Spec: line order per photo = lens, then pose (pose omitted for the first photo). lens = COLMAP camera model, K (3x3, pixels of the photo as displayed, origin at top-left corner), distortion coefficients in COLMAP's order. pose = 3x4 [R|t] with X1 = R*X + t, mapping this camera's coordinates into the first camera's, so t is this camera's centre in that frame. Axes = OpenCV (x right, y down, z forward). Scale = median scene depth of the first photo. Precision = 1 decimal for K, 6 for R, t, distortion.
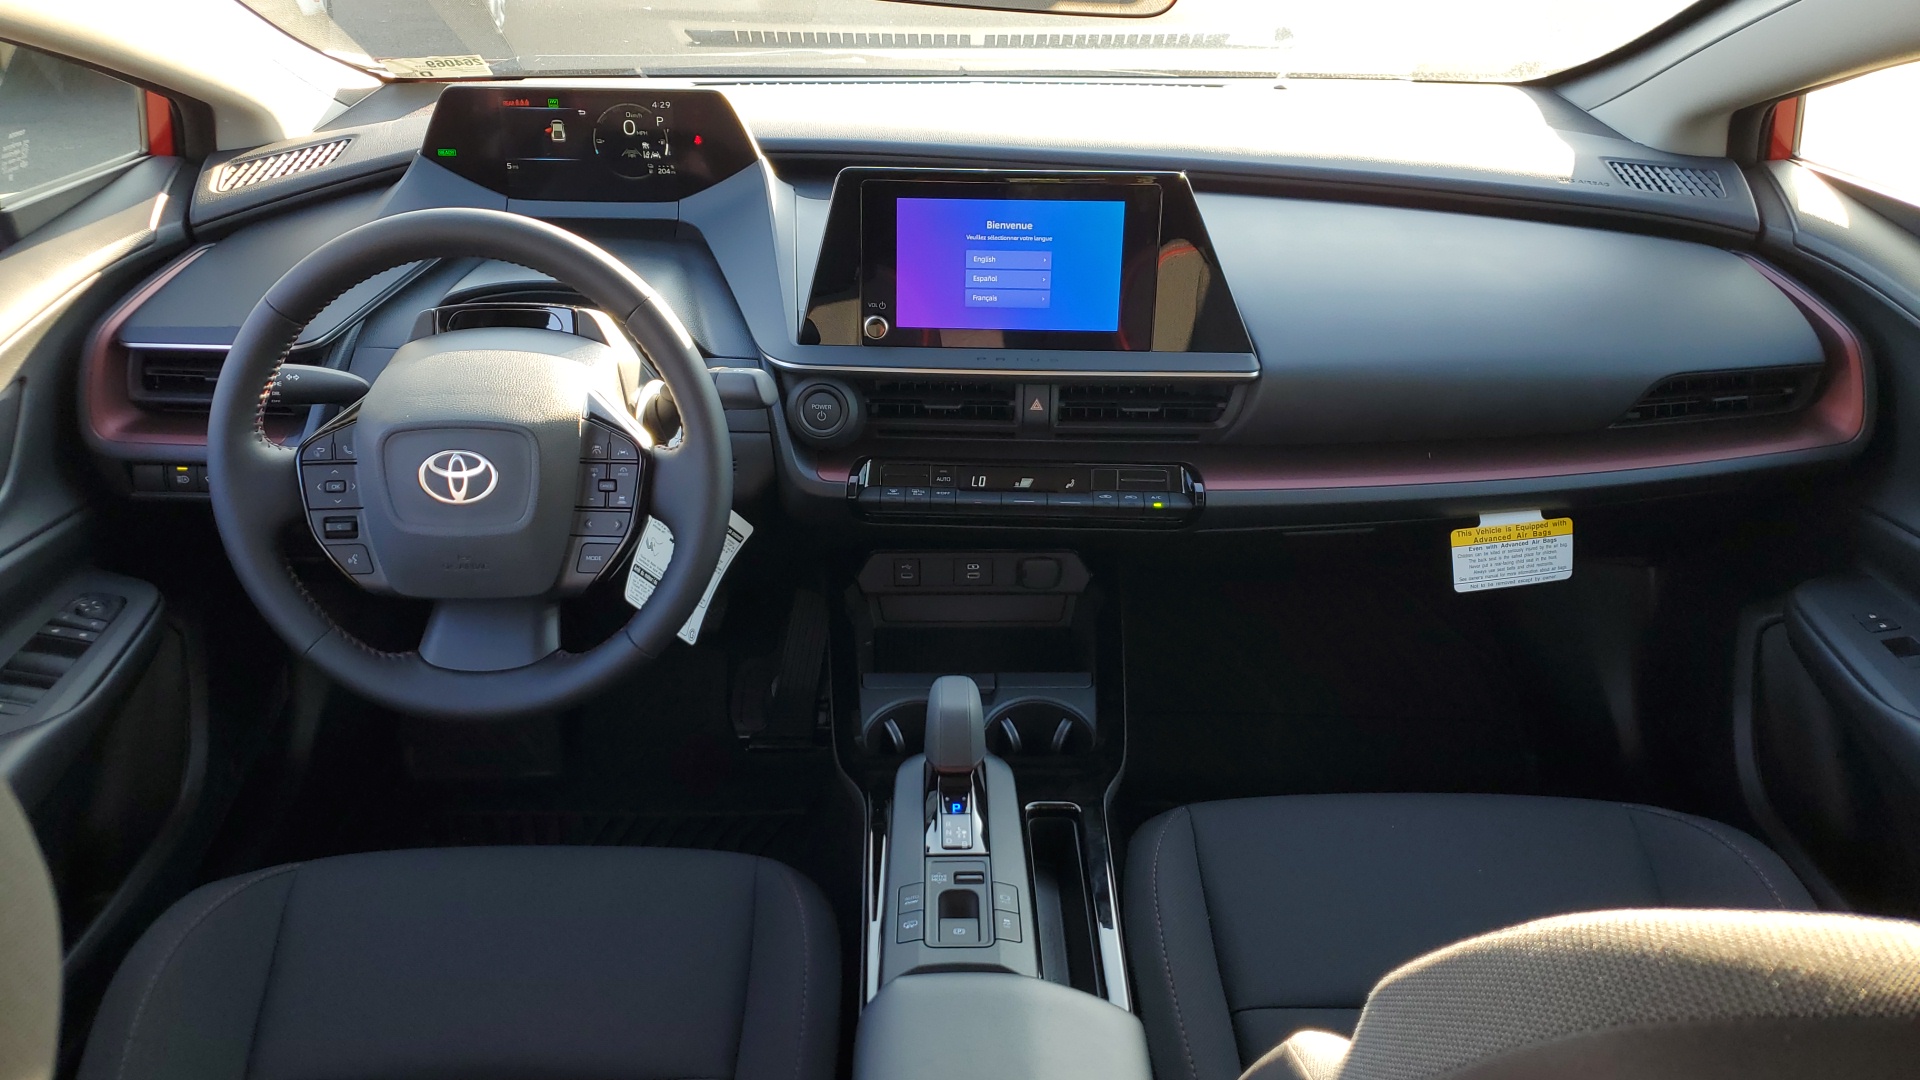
lens RADIAL K [[1470.0, 0, 945.7], [0, 1470.0, 536.4], [0, 0, 1]] dist [0.094665, -0.217749]
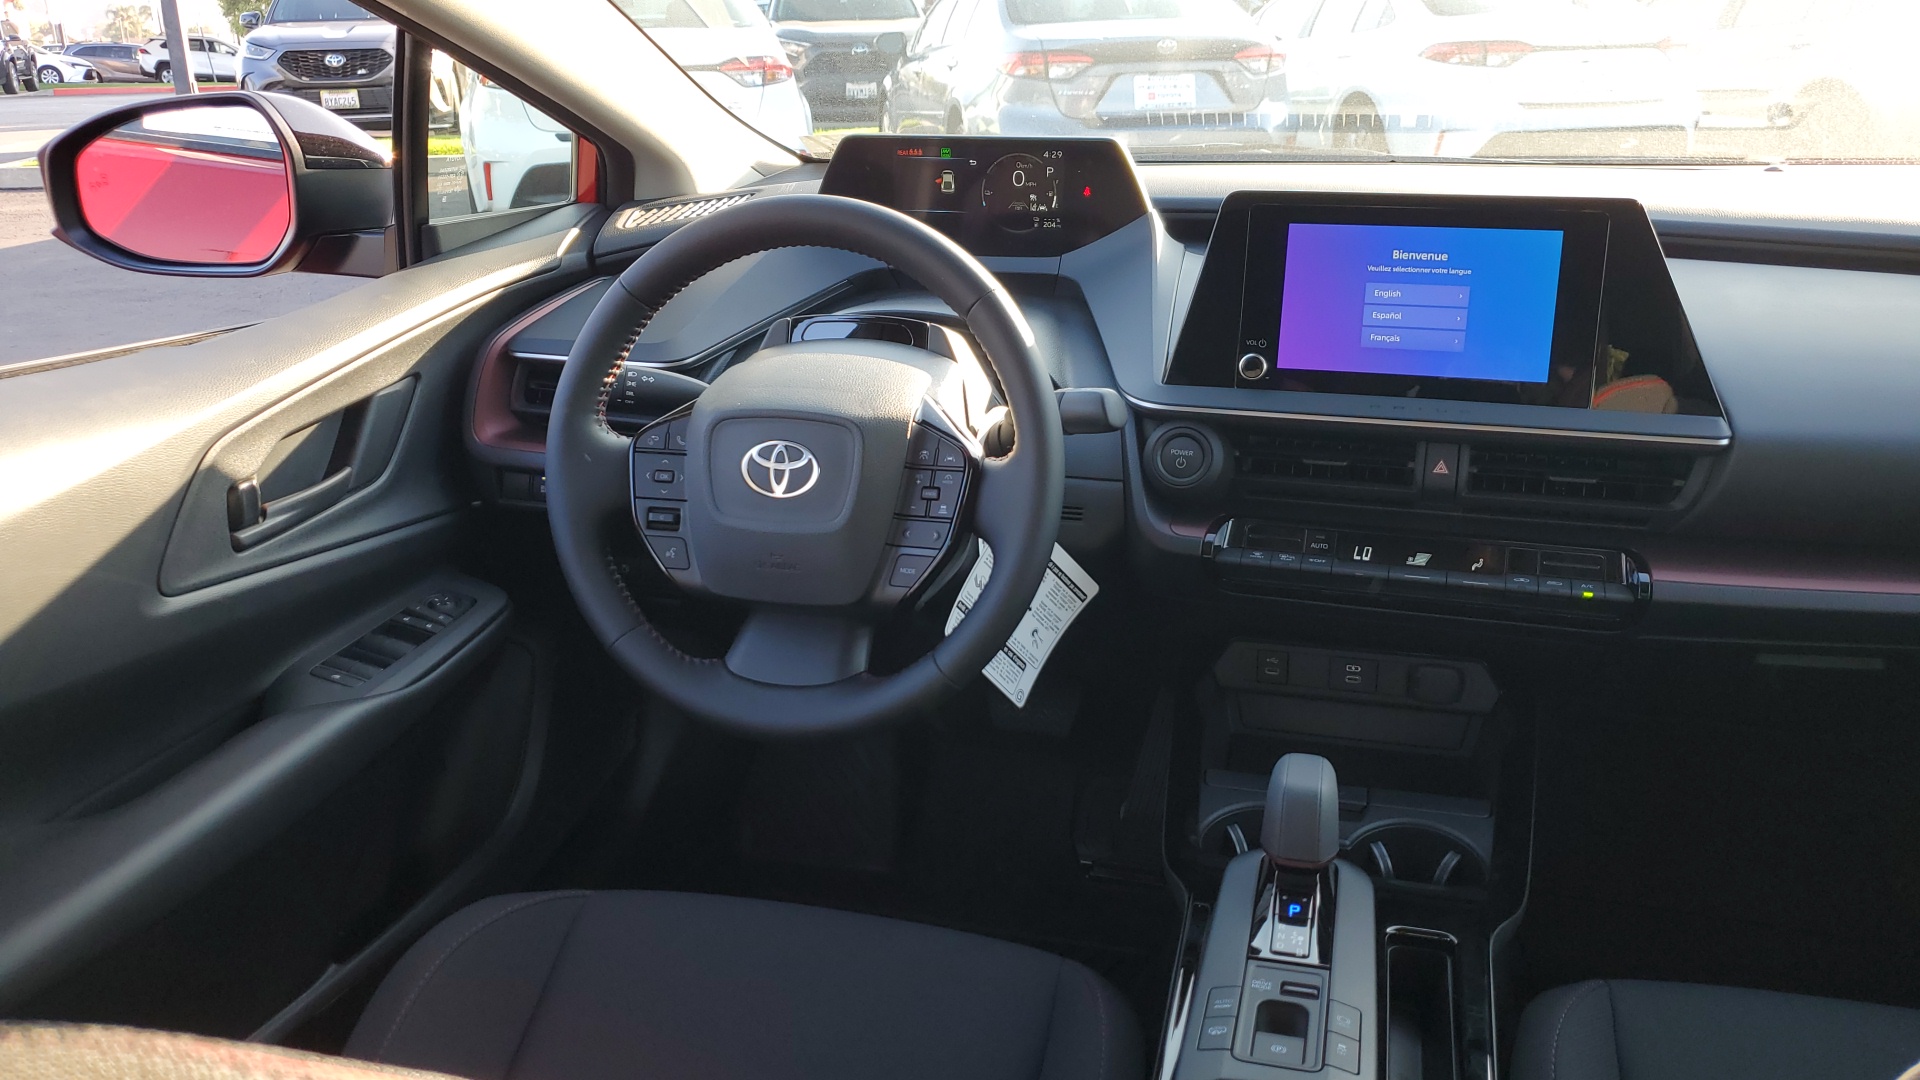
lens RADIAL K [[1470.0, 0, 945.7], [0, 1470.0, 536.4], [0, 0, 1]] dist [0.094665, -0.217749]
pose [[0.956977, 0.072725, -0.280901, 0.032601], [-0.110910, 0.986250, -0.122512, 0.088257], [0.268129, 0.148396, 0.951885, 0.119006]]
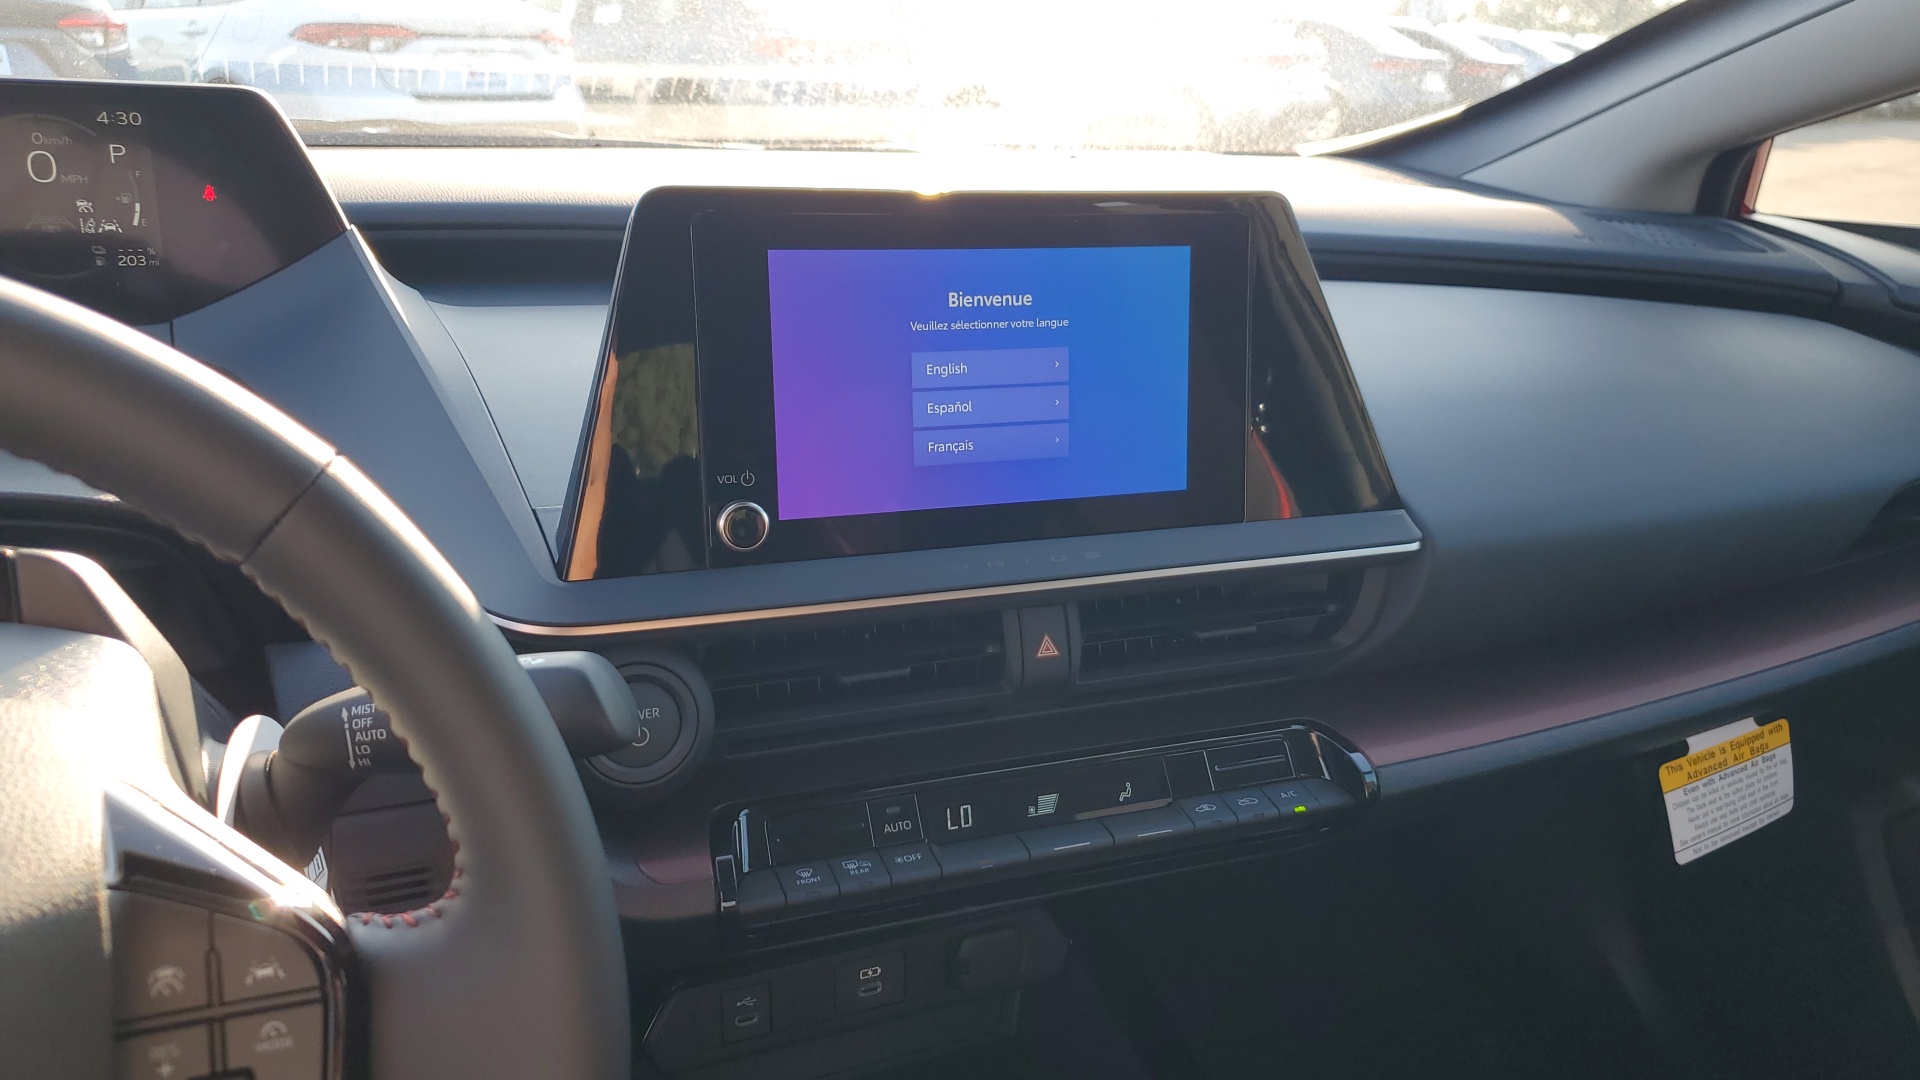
lens RADIAL K [[1512.5, 0, 955.6], [0, 1512.5, 522.2], [0, 0, 1]] dist [0.028658, -0.004147]
pose [[0.911870, -0.094420, 0.399471, -0.175904], [0.153600, 0.980971, -0.118756, -0.076770], [-0.380656, 0.169649, 0.909021, 0.544248]]
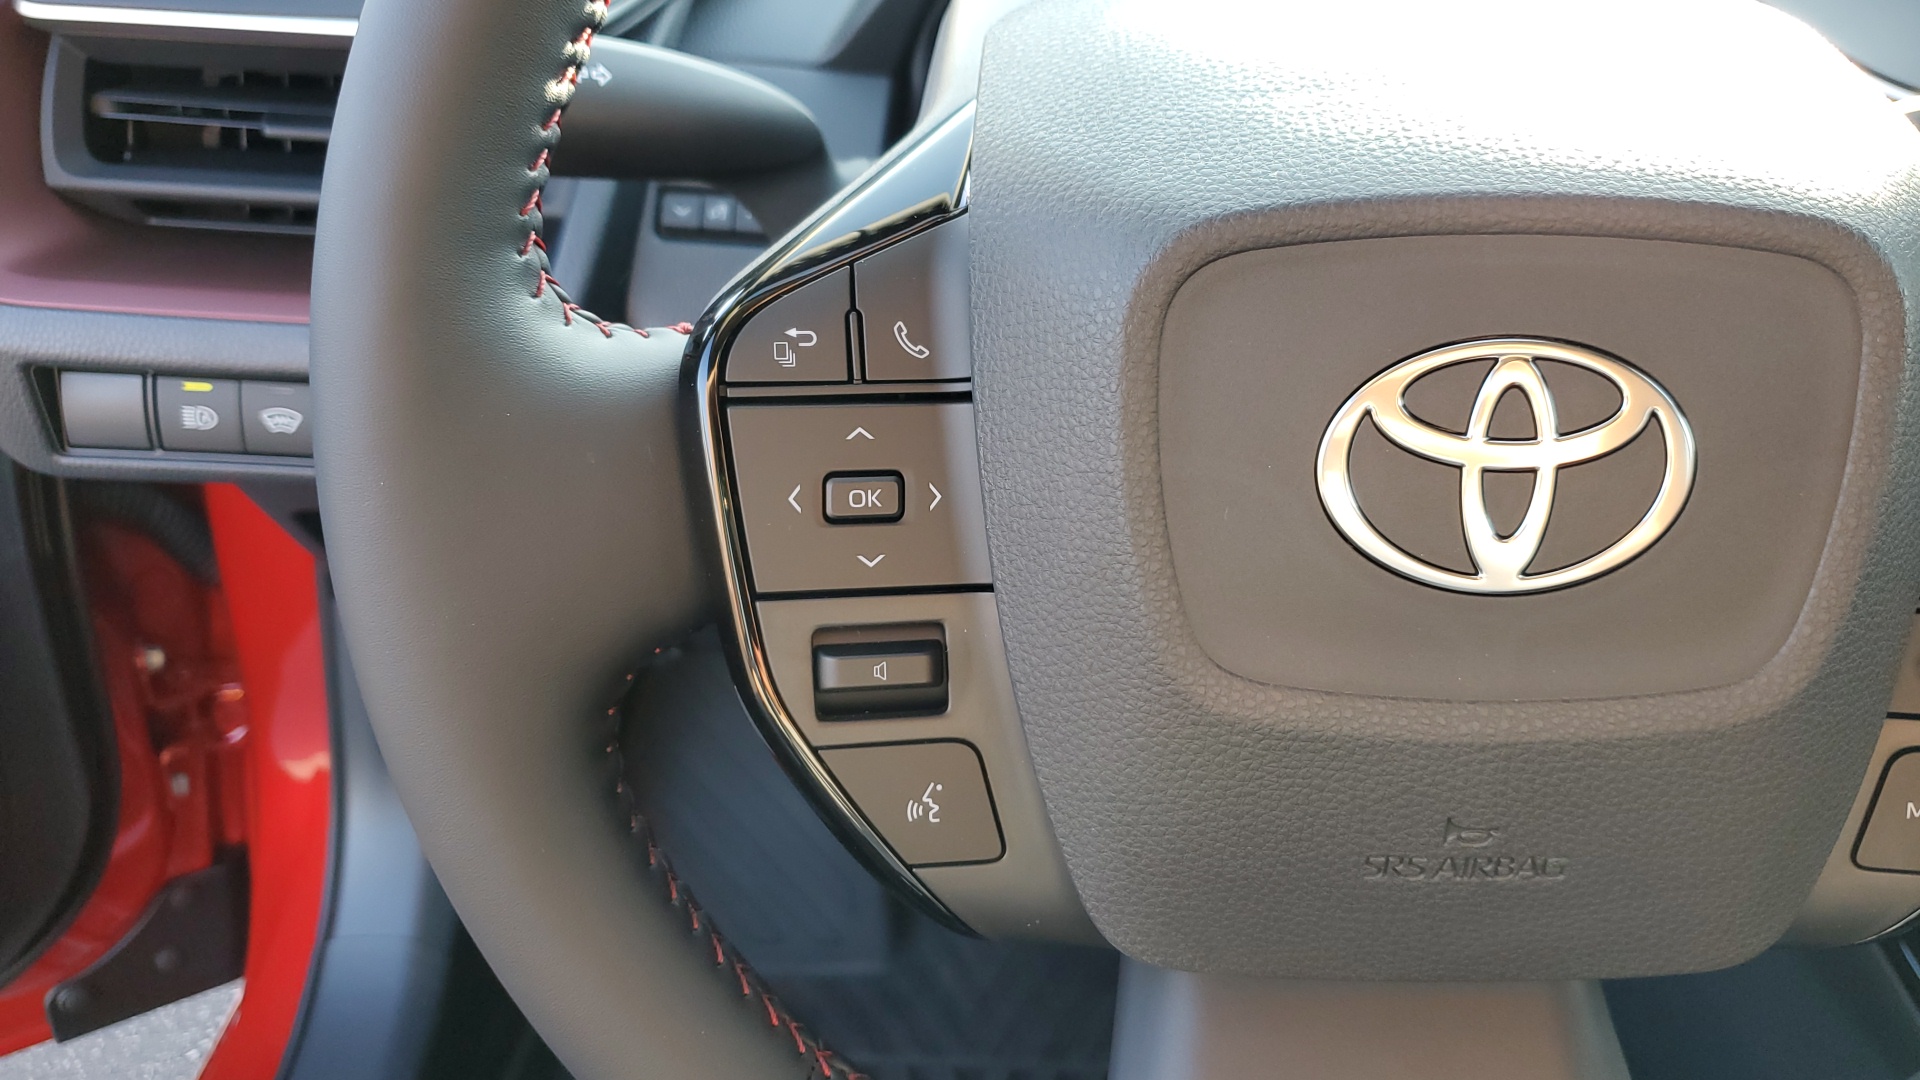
lens RADIAL K [[1512.5, 0, 955.6], [0, 1512.5, 522.2], [0, 0, 1]] dist [0.028658, -0.004147]
pose [[0.998785, 0.012978, -0.047534, -0.331941], [-0.011192, 0.999229, 0.037638, -0.033317], [0.047986, -0.037060, 0.998160, 0.658625]]
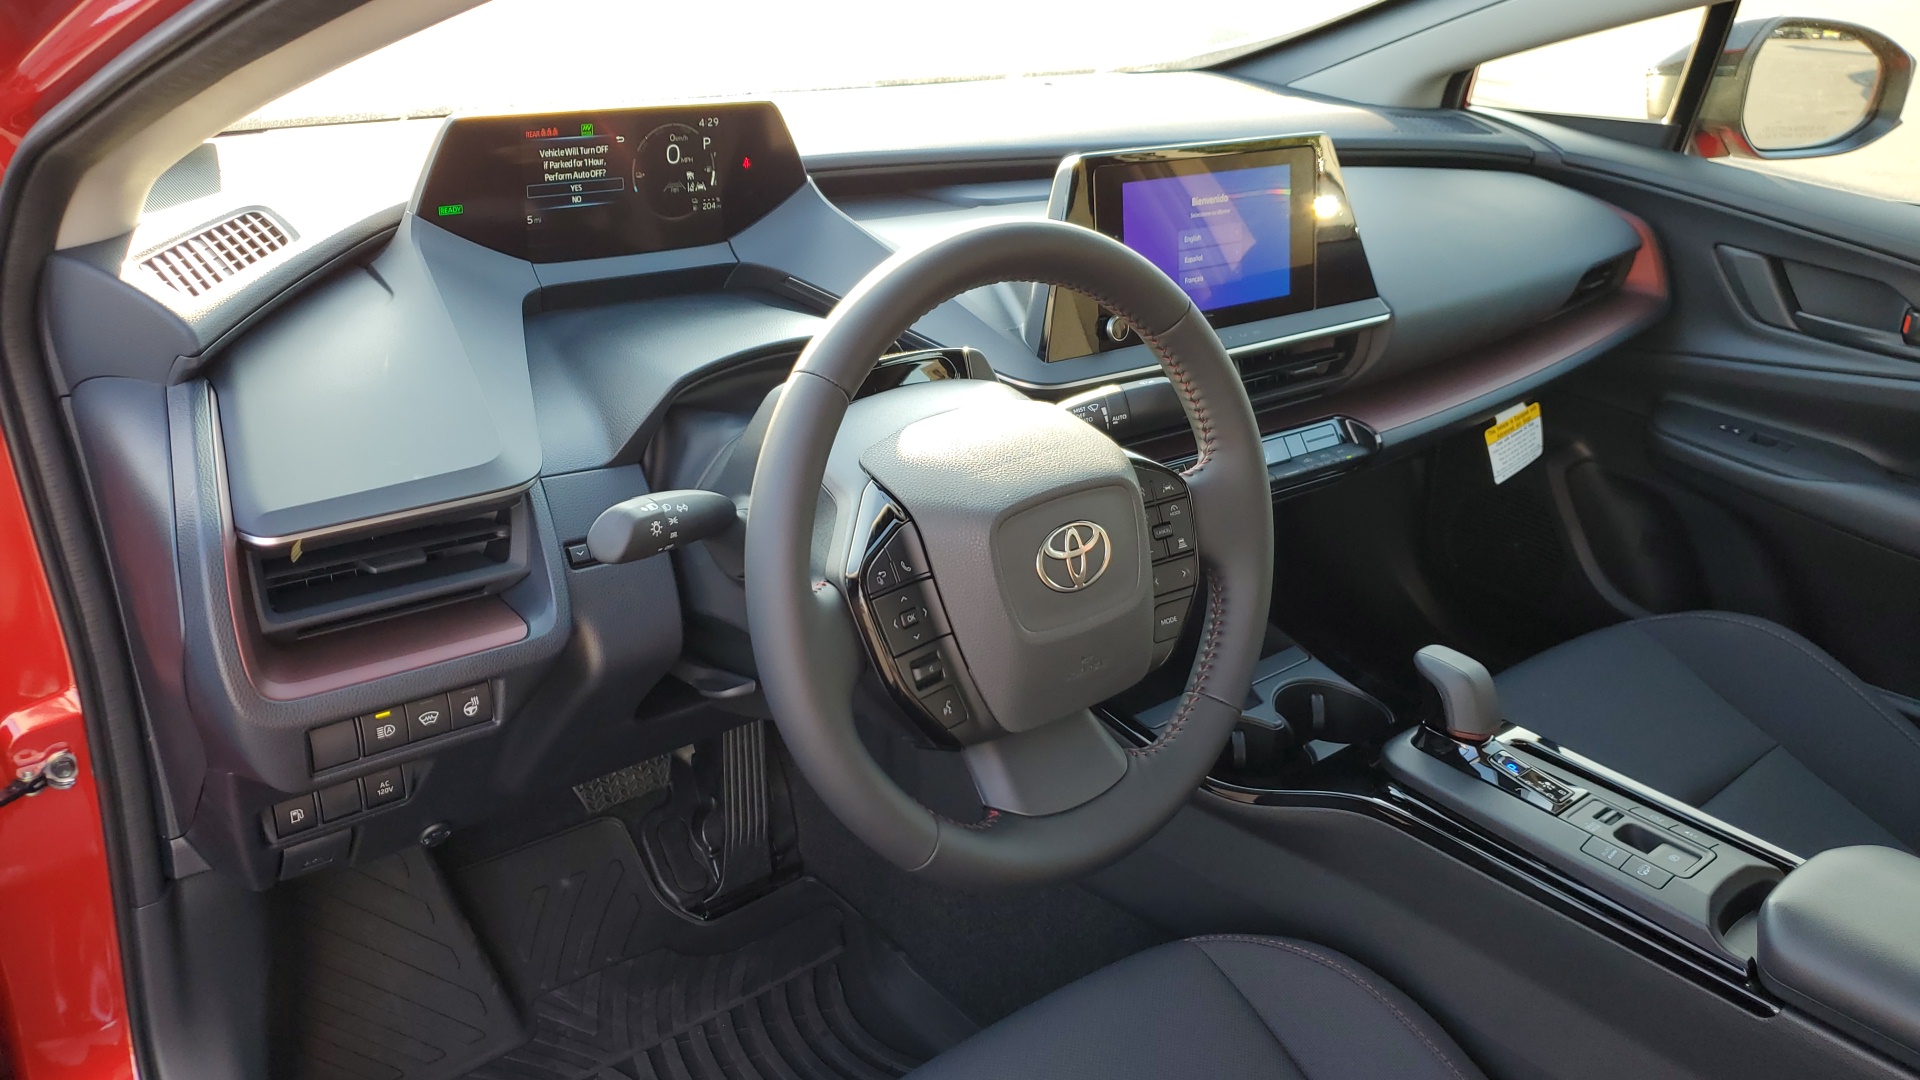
lens RADIAL K [[1512.5, 0, 955.6], [0, 1512.5, 522.2], [0, 0, 1]] dist [0.028658, -0.004147]
pose [[0.766912, -0.227811, 0.599956, -0.711604], [0.263562, 0.964200, 0.029213, -0.081359], [-0.585133, 0.135722, 0.799499, 0.335521]]
